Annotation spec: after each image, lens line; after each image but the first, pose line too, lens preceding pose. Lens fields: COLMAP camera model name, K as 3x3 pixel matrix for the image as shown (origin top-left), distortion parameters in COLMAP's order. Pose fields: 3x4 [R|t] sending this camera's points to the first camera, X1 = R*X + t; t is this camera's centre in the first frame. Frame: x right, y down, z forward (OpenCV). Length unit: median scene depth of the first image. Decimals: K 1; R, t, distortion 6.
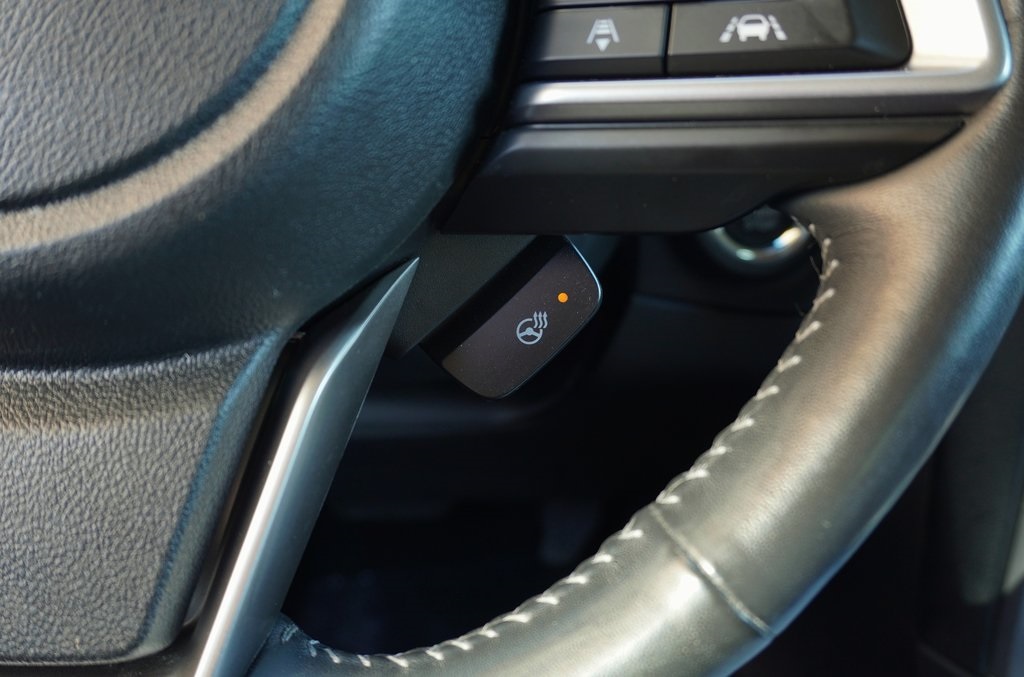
lens RADIAL K [[1001.7, 0, 512.3], [0, 1001.7, 338.1], [0, 0, 1]] dist [-0.026868, 0.000000]
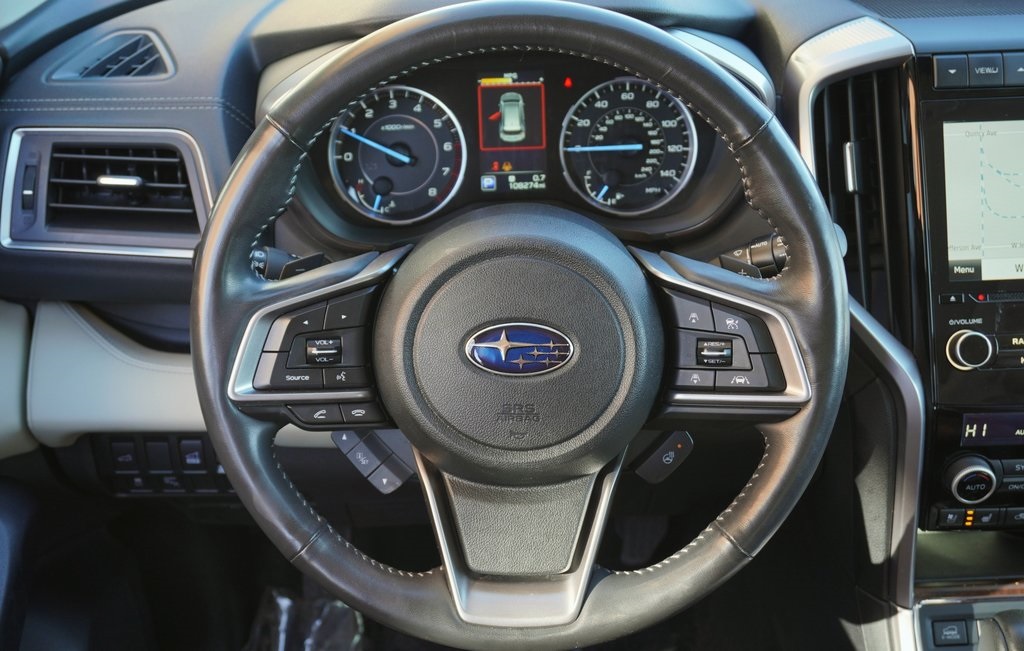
lens RADIAL K [[1267.9, 0, 512.9], [0, 1267.9, 338.5], [0, 0, 1]] dist [0.014569, 0.000000]
pose [[0.999078, -0.042894, 0.001984, -0.508089], [0.042765, 0.998111, 0.044102, -0.643685], [-0.003872, -0.043977, 0.999025, -3.142919]]
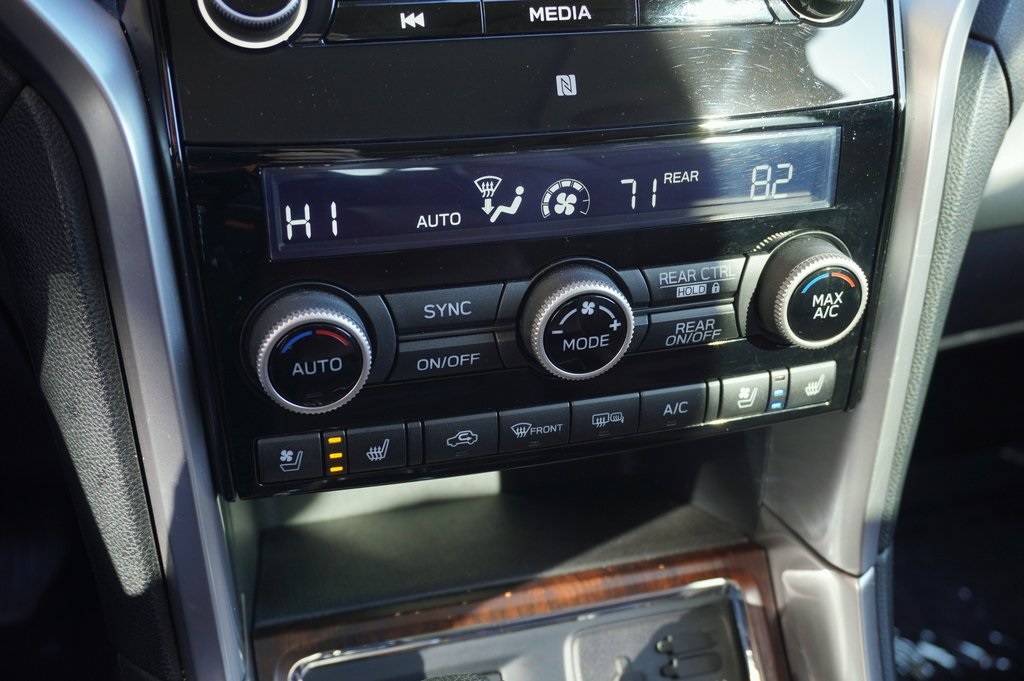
lens RADIAL K [[1170.6, 0, 505.7], [0, 1170.6, 337.0], [0, 0, 1]] dist [0.012928, 0.000000]
pose [[0.963535, -0.114573, 0.241814, 1.113886], [0.110067, 0.993405, 0.032108, 0.152026], [-0.243898, -0.004322, 0.969791, -0.007940]]
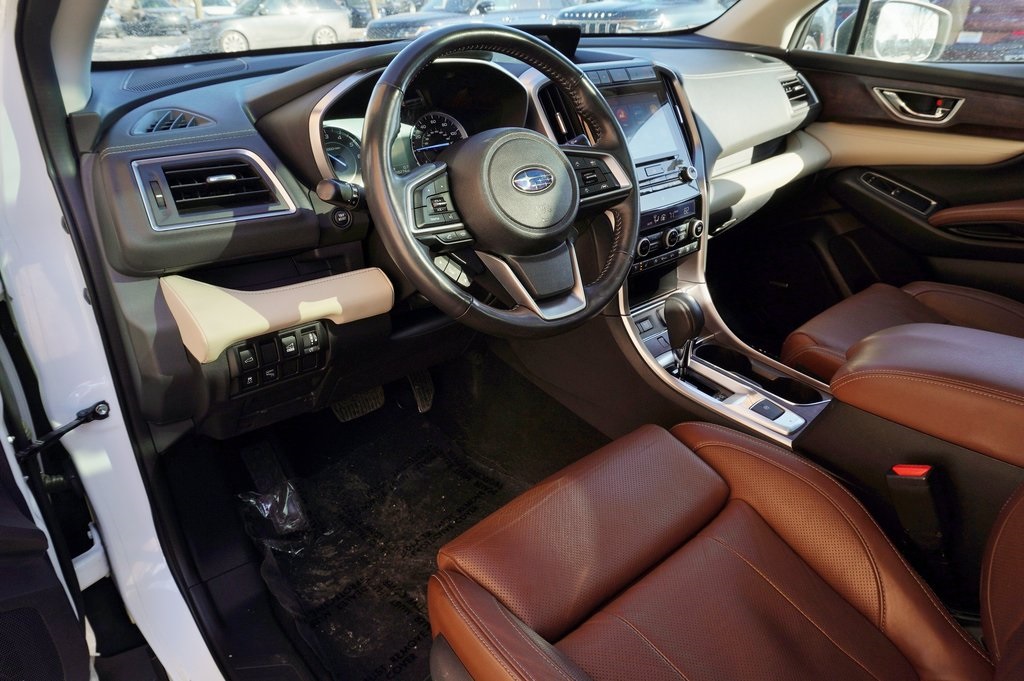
lens RADIAL K [[689.6, 0, 504.0], [0, 689.6, 337.7], [0, 0, 1]] dist [-0.033189, 0.025968]
pose [[0.768974, -0.299384, 0.564843, -3.456823], [0.326862, 0.943466, 0.055078, 0.224327], [-0.549399, 0.142272, 0.823358, -2.581519]]
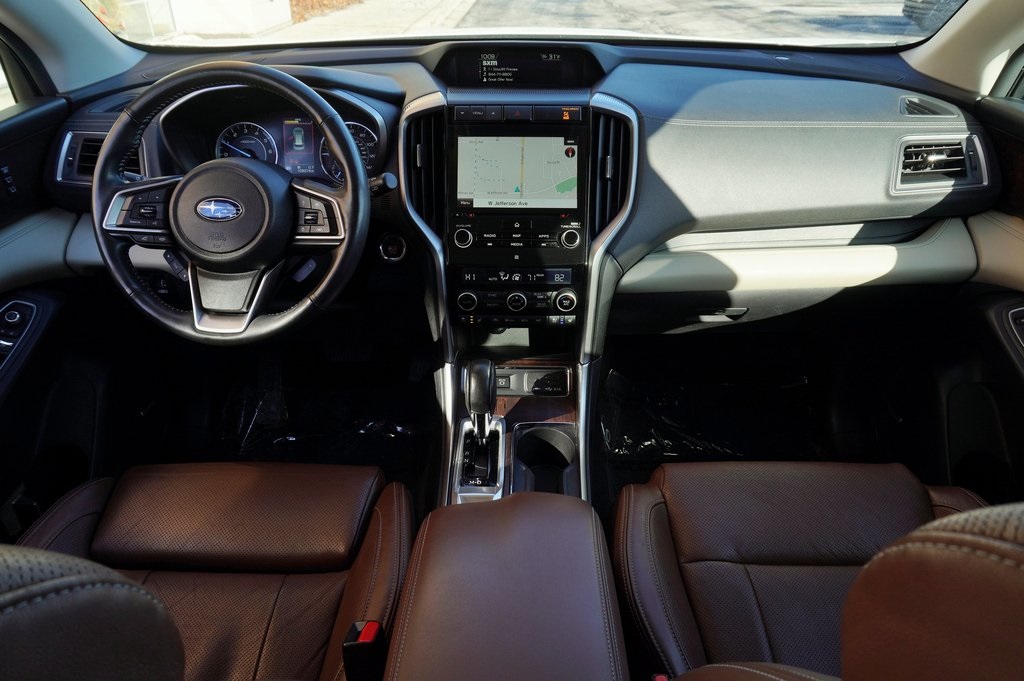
lens RADIAL K [[689.6, 0, 506.8], [0, 689.6, 344.7], [0, 0, 1]] dist [-0.033189, 0.025968]
pose [[0.998930, 0.007167, -0.045691, 1.860646], [-0.005549, 0.999356, 0.035438, 0.369931], [0.045915, -0.035147, 0.998327, -4.109055]]
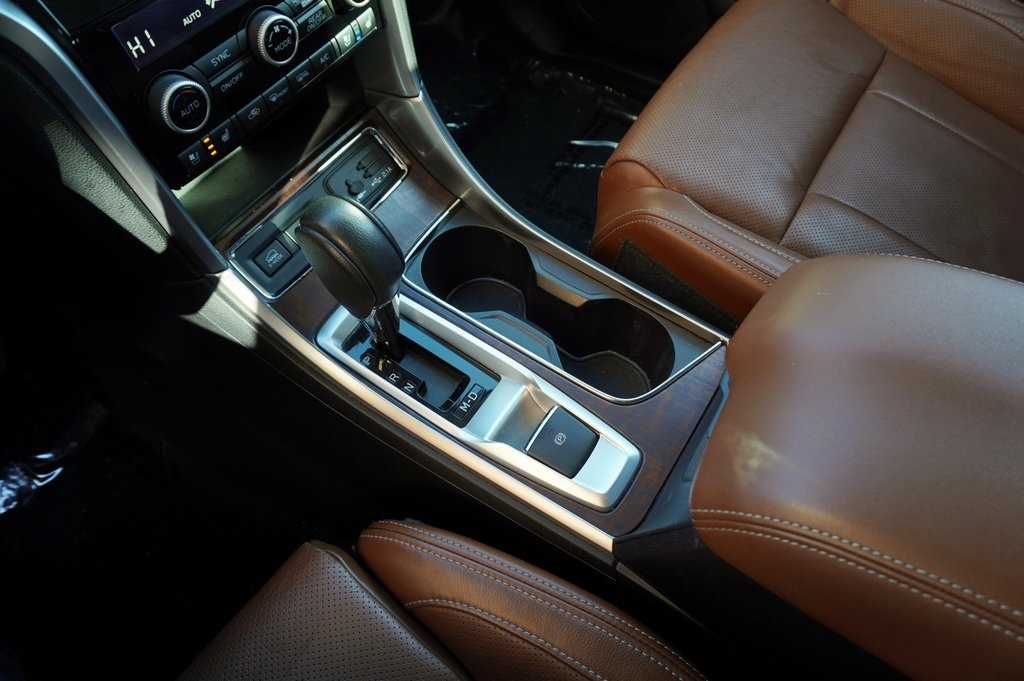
lens RADIAL K [[689.6, 0, 520.3], [0, 689.6, 346.1], [0, 0, 1]] dist [-0.033189, 0.025968]
pose [[0.564487, -0.708229, 0.423988, 0.390609], [0.434166, 0.691606, 0.577219, -0.057595], [-0.702036, -0.141752, 0.697891, -0.657952]]
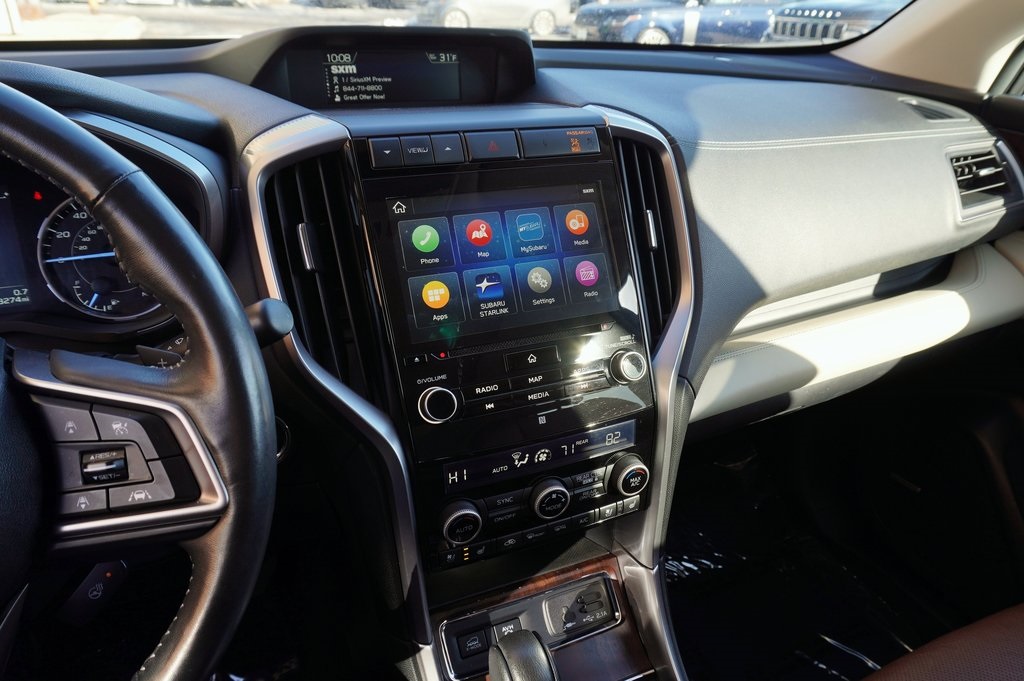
lens RADIAL K [[689.6, 0, 511.4], [0, 689.6, 344.5], [0, 0, 1]] dist [-0.033189, 0.025968]
pose [[0.923933, -0.165097, 0.345096, 0.577713], [0.170446, 0.985253, 0.015016, -0.546730], [-0.342486, 0.044946, 0.938447, -1.074777]]
